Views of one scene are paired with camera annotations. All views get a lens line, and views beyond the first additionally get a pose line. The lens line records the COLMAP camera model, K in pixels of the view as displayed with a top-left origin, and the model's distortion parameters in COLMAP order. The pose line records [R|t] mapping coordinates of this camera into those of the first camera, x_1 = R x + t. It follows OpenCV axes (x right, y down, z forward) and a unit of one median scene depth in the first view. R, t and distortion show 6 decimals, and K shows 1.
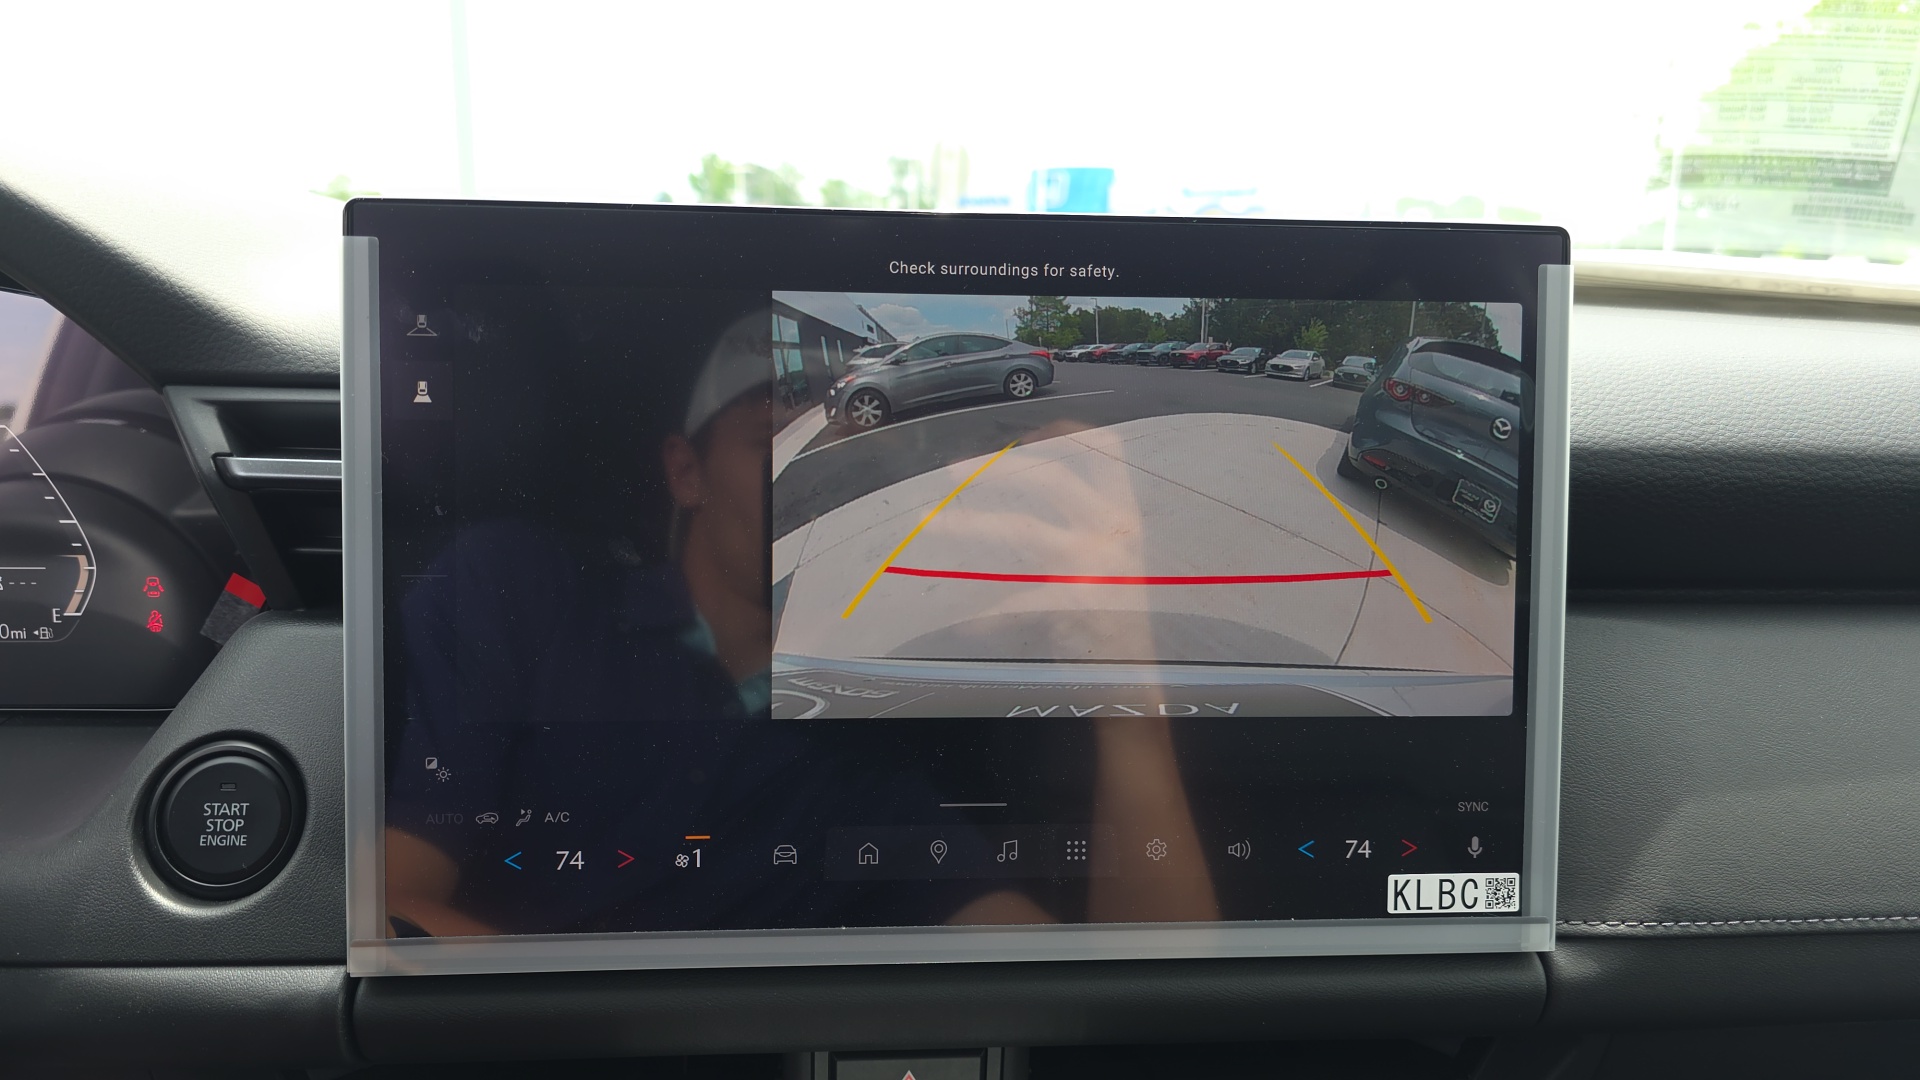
lens RADIAL K [[1320.5, 0, 936.6], [0, 1320.5, 532.9], [0, 0, 1]] dist [0.042849, -0.061161]
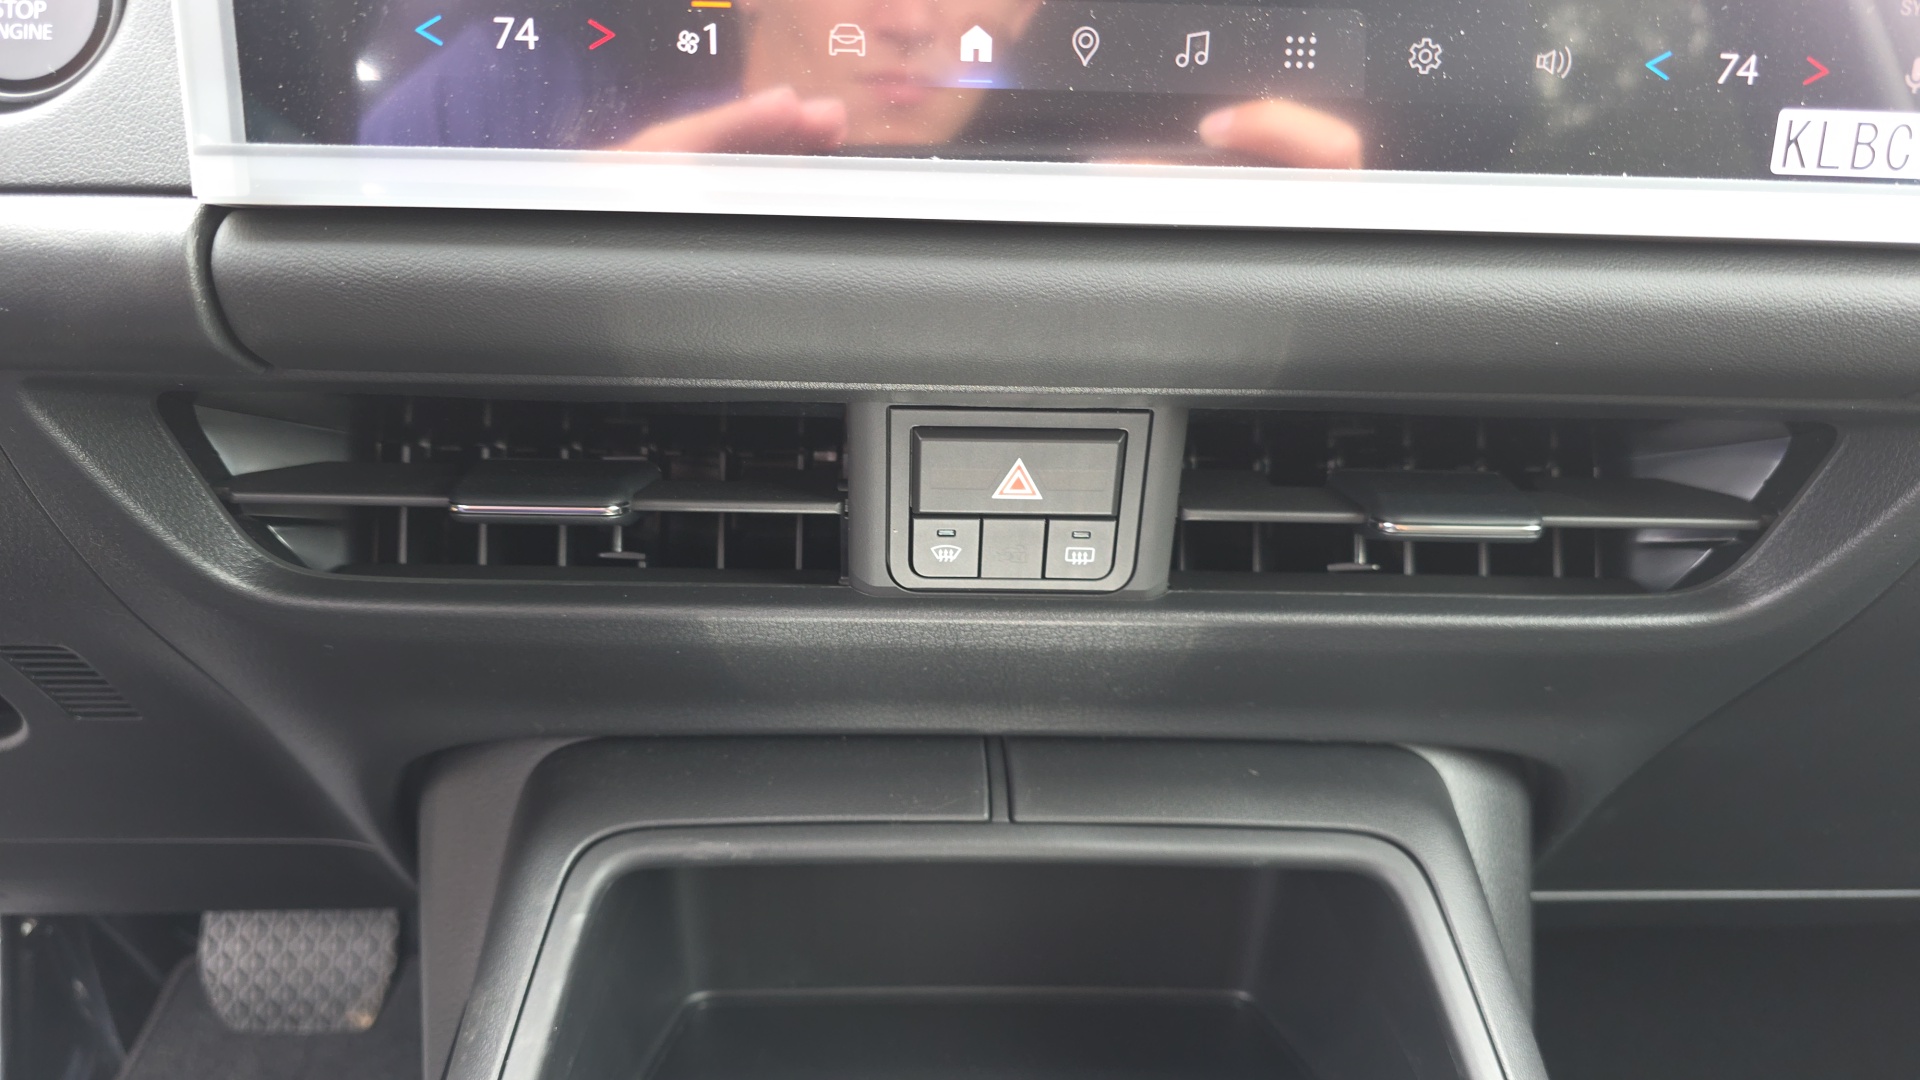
lens RADIAL K [[1341.7, 0, 960.0], [0, 1341.7, 540.0], [0, 0, 1]] dist [0.023506, -0.042563]
pose [[0.999022, 0.025959, -0.035806, -0.028930], [-0.017919, 0.977769, 0.208916, 0.330839], [0.040434, -0.208070, 0.977278, 0.301830]]
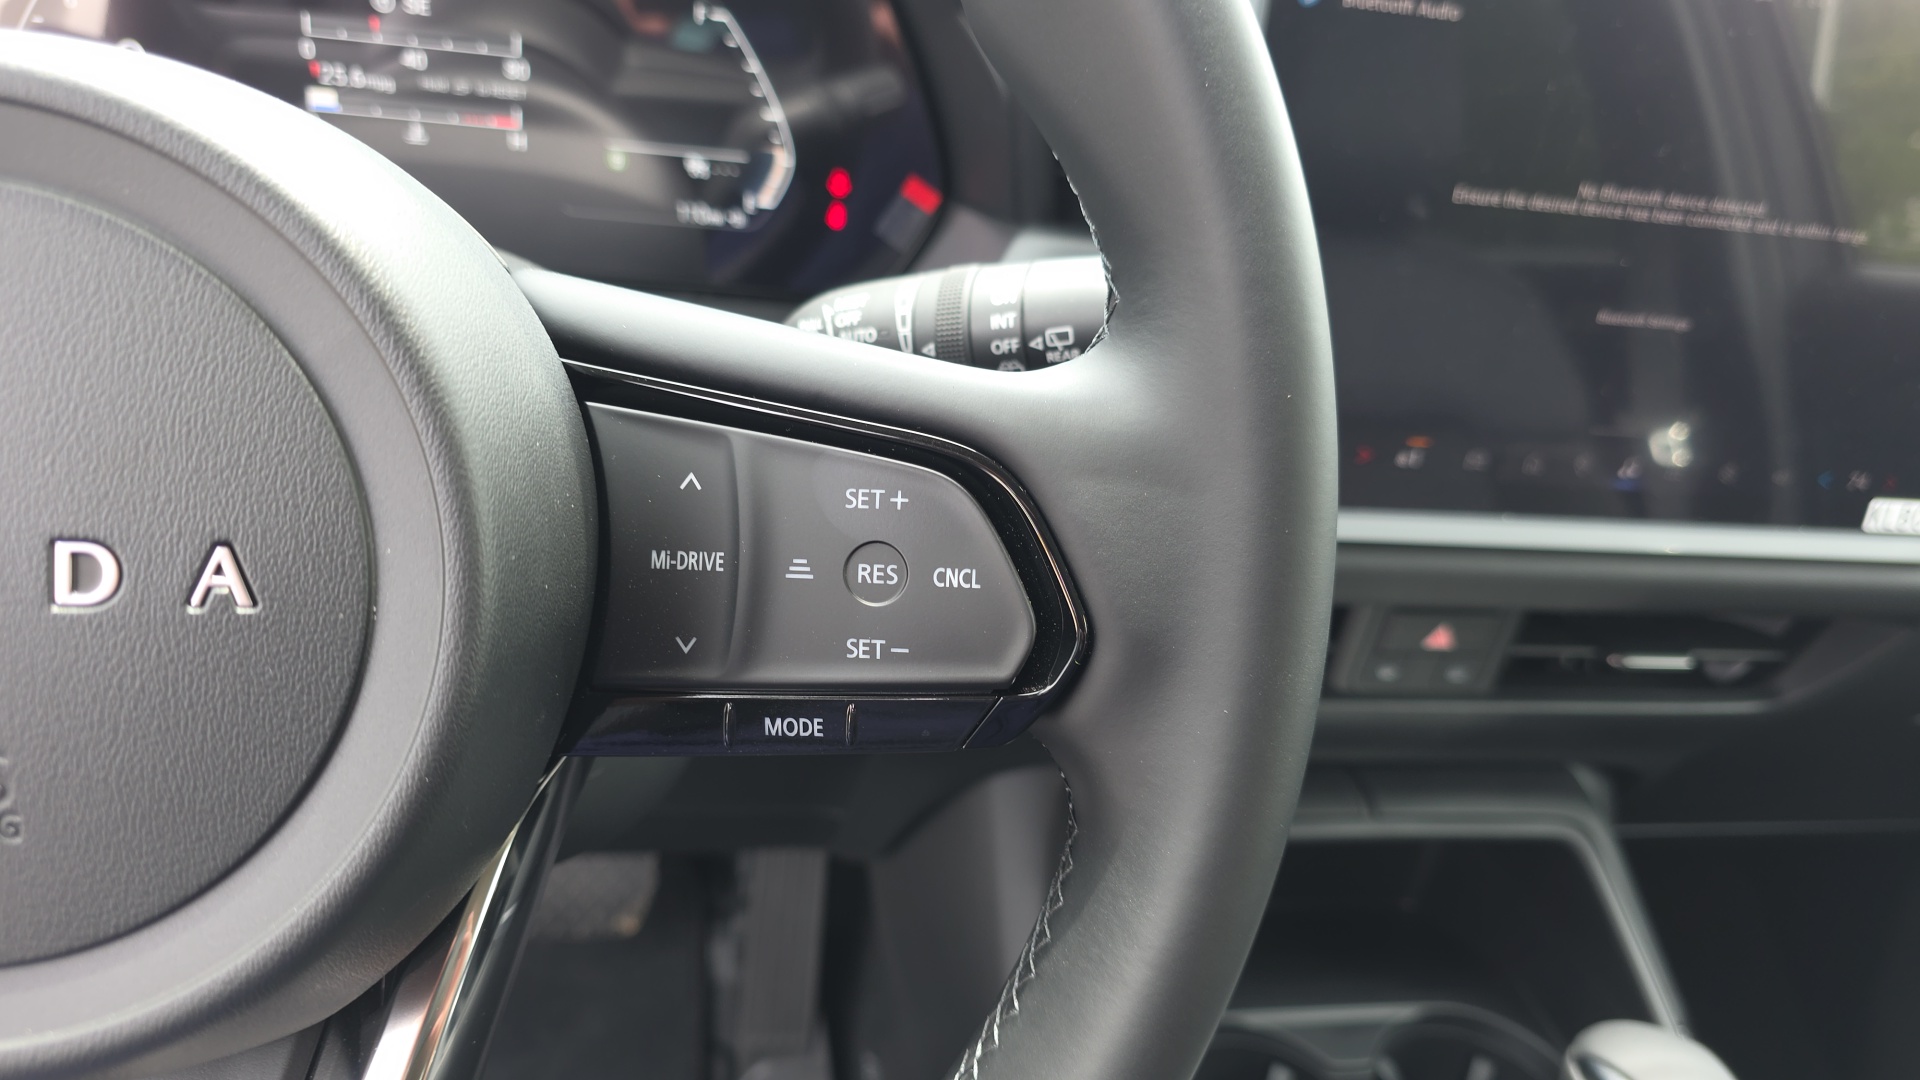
lens RADIAL K [[1357.0, 0, 950.6], [0, 1357.0, 532.9], [0, 0, 1]] dist [-0.001661, -0.004277]
pose [[0.988990, 0.054644, 0.137523, -0.762486], [-0.092206, 0.954421, 0.283863, -0.014472], [-0.115743, -0.293418, 0.948952, -0.197372]]
